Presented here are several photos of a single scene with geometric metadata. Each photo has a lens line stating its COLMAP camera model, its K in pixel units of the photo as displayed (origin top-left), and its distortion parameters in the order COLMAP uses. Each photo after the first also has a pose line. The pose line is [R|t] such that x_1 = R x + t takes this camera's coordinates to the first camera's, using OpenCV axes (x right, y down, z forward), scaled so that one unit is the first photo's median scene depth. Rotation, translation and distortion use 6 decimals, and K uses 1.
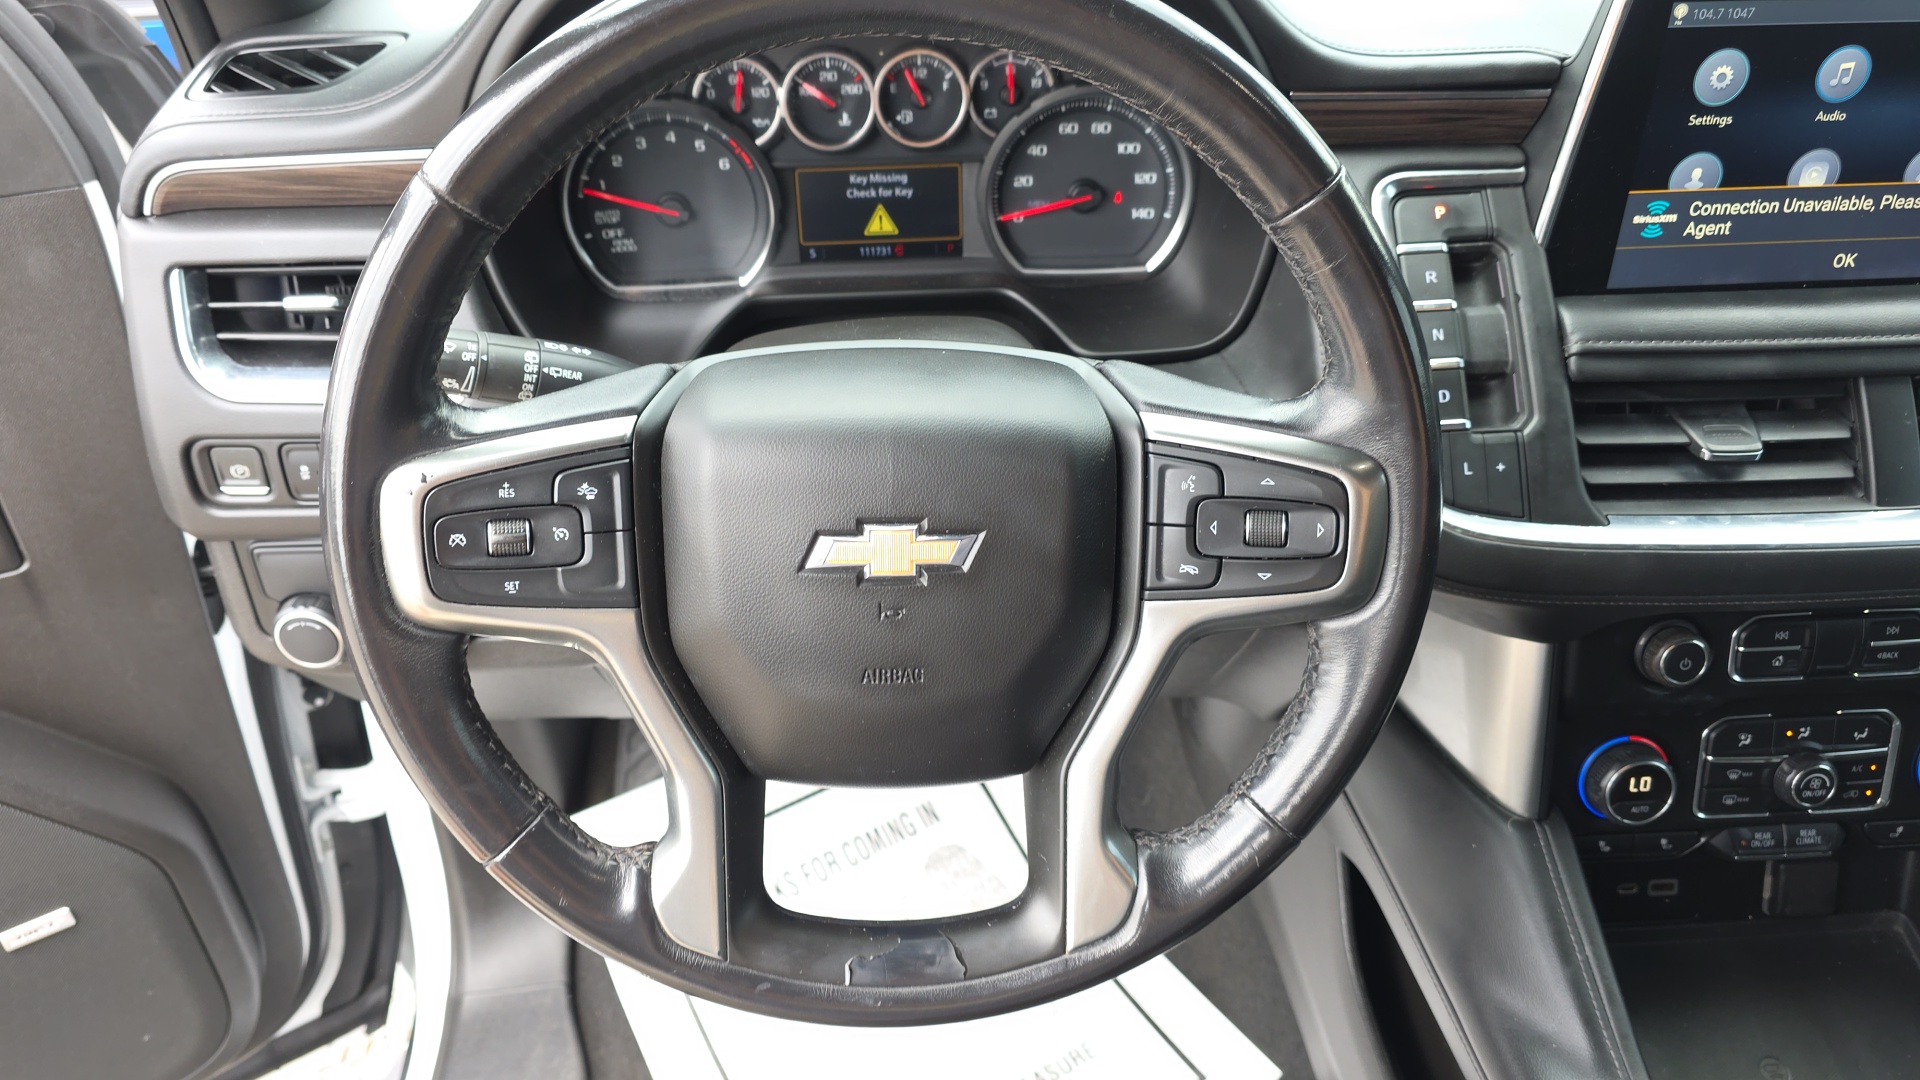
lens RADIAL K [[1302.3, 0, 936.8], [0, 1302.3, 524.2], [0, 0, 1]] dist [0.056763, -0.060438]
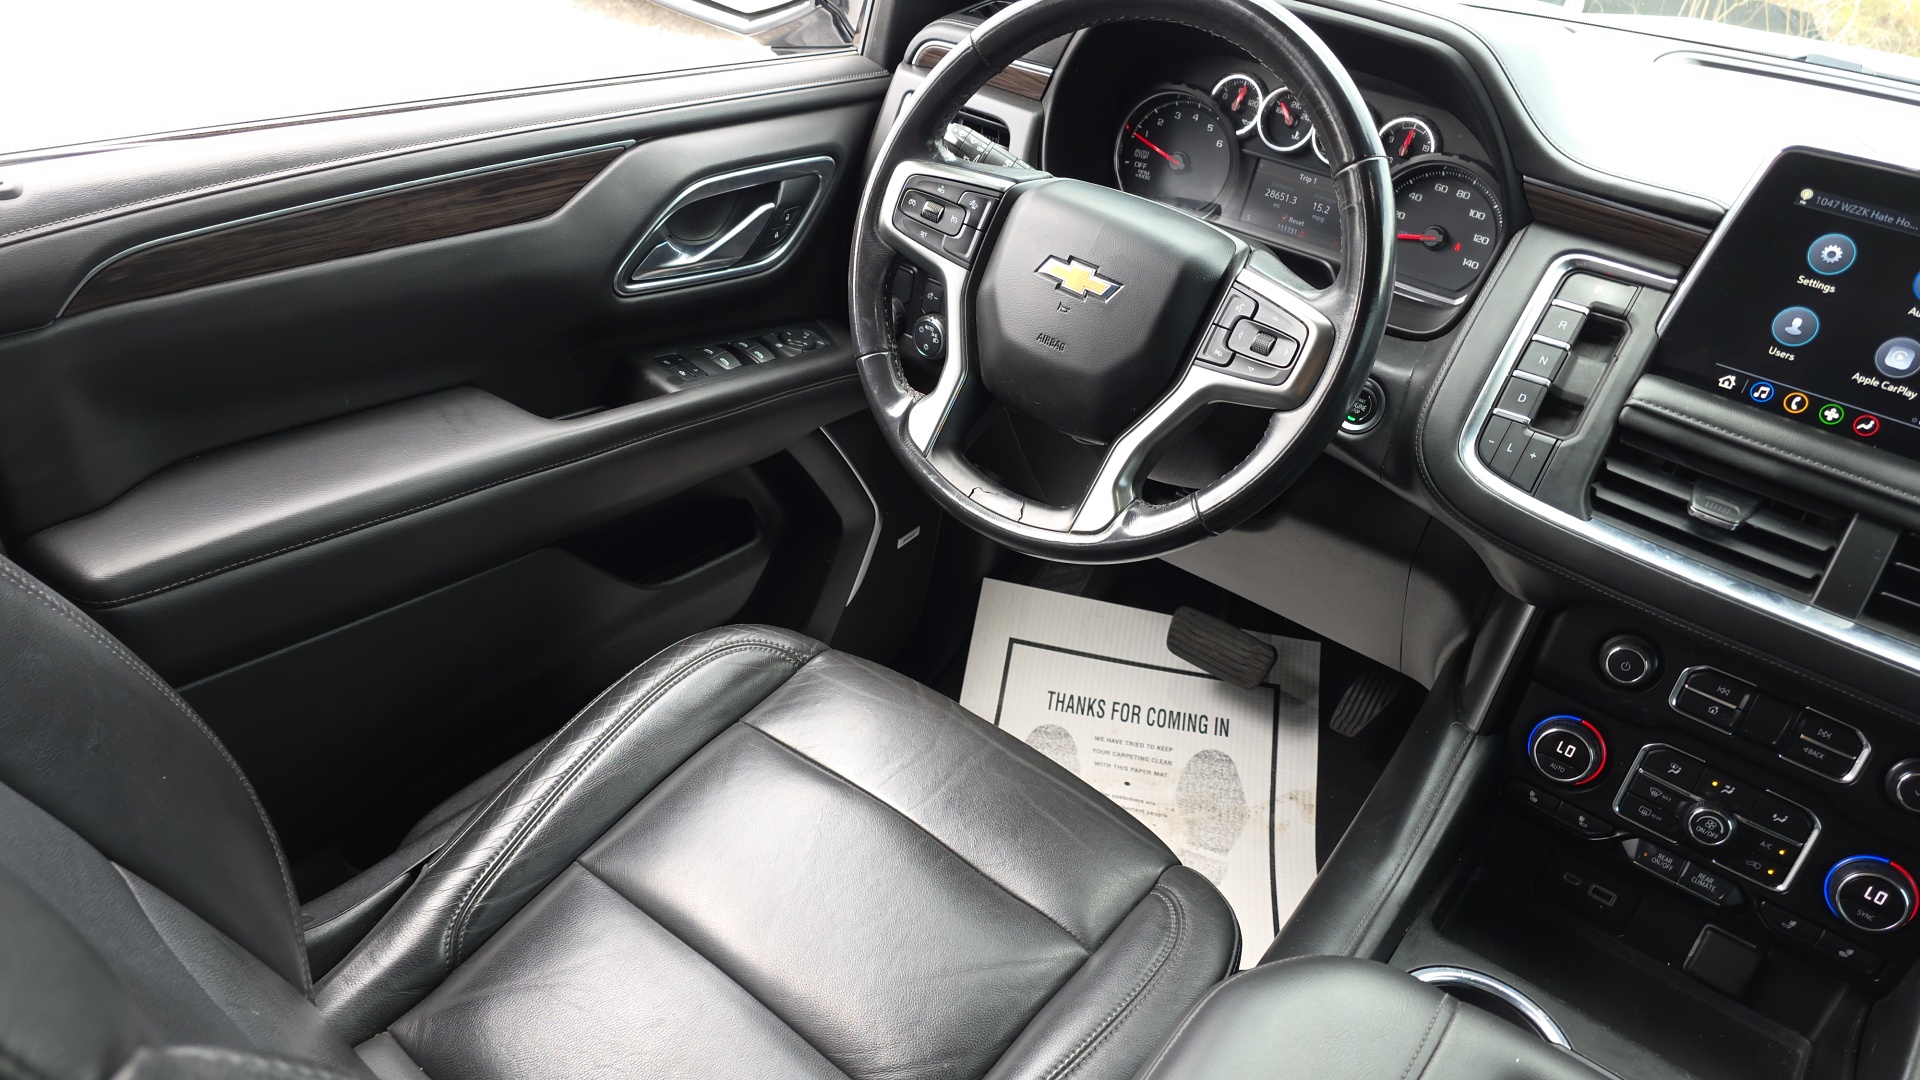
lens RADIAL K [[1302.3, 0, 919.2], [0, 1302.3, 544.5], [0, 0, 1]] dist [0.056763, -0.060438]
pose [[0.745058, 0.434452, -0.506103, 0.630590], [-0.472016, 0.879536, 0.060141, 0.243478], [0.471265, 0.194080, 0.860373, -0.465477]]
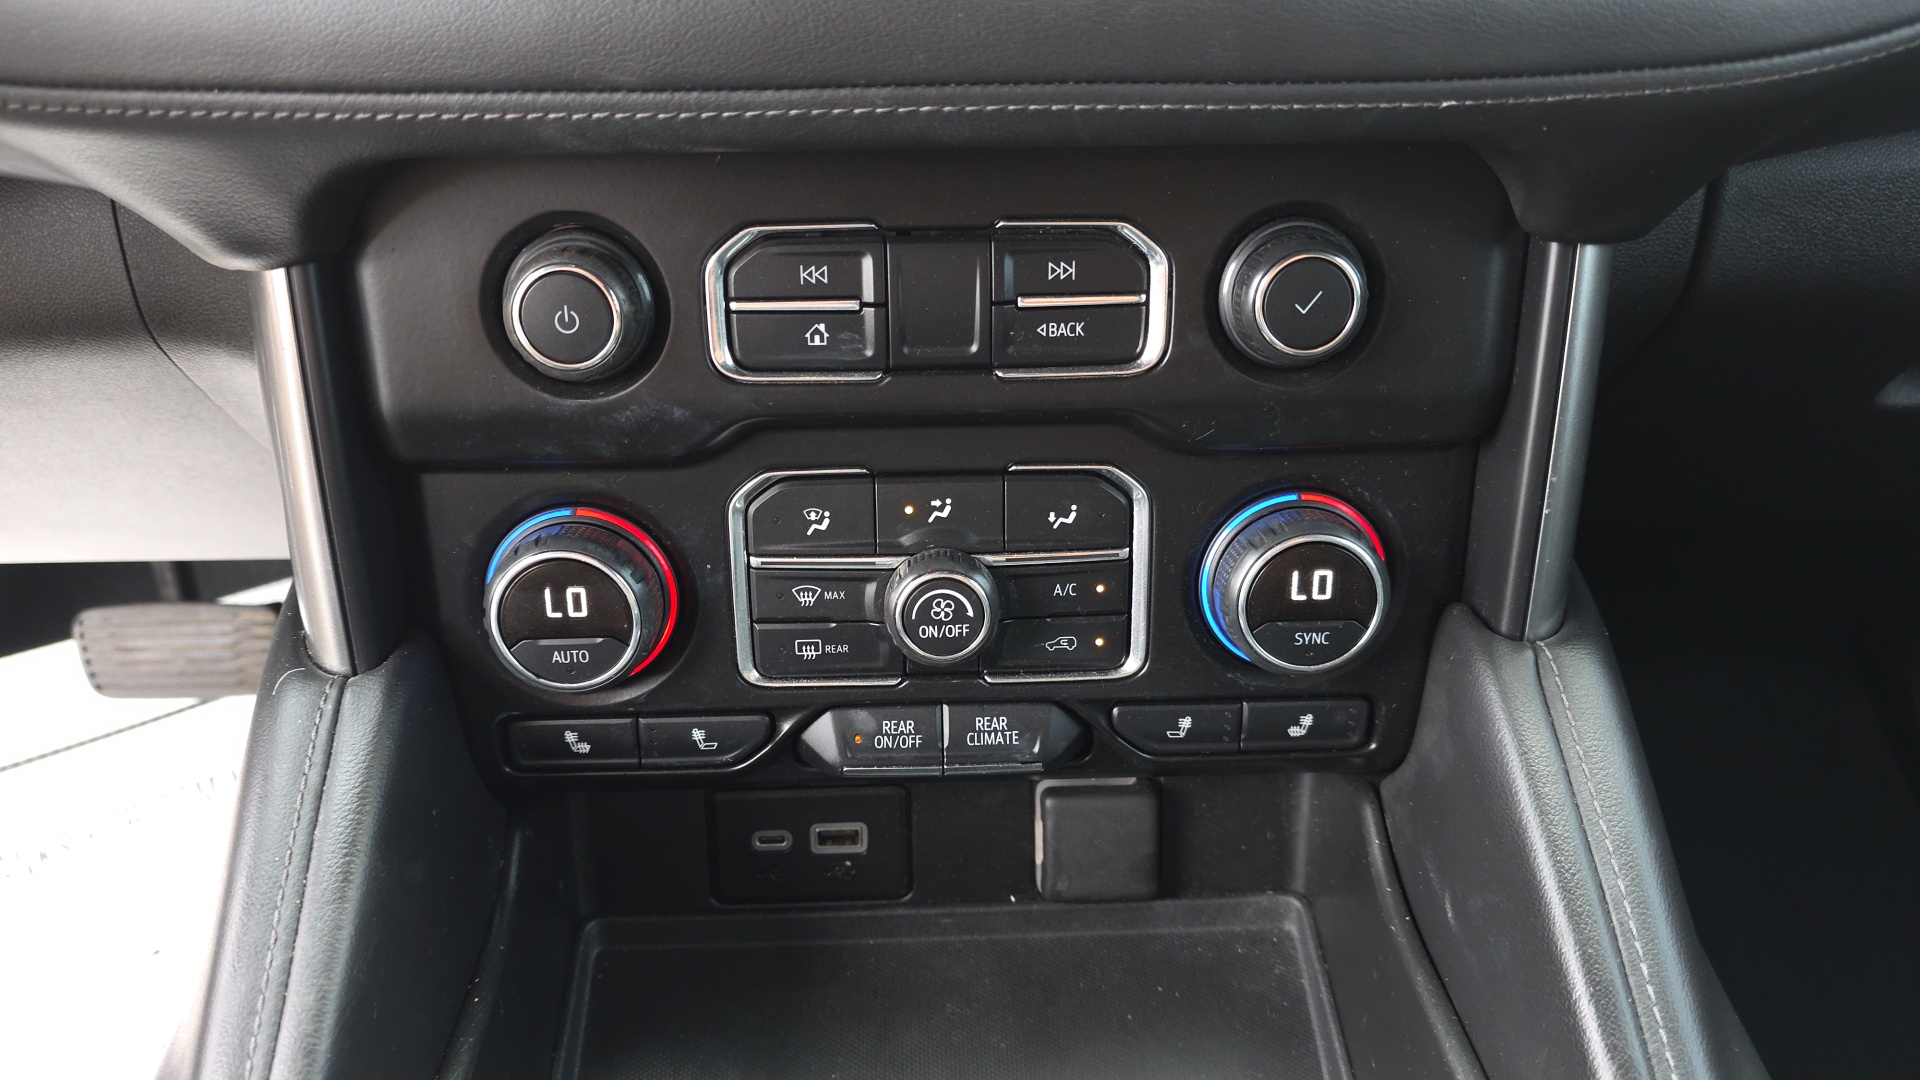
lens RADIAL K [[1302.3, 0, 956.1], [0, 1302.3, 550.1], [0, 0, 1]] dist [0.056763, -0.060438]
pose [[0.999781, 0.019494, -0.007656, 0.680238], [-0.019416, 0.999760, 0.010116, 0.171320], [0.007852, -0.009965, 0.999920, 0.530964]]
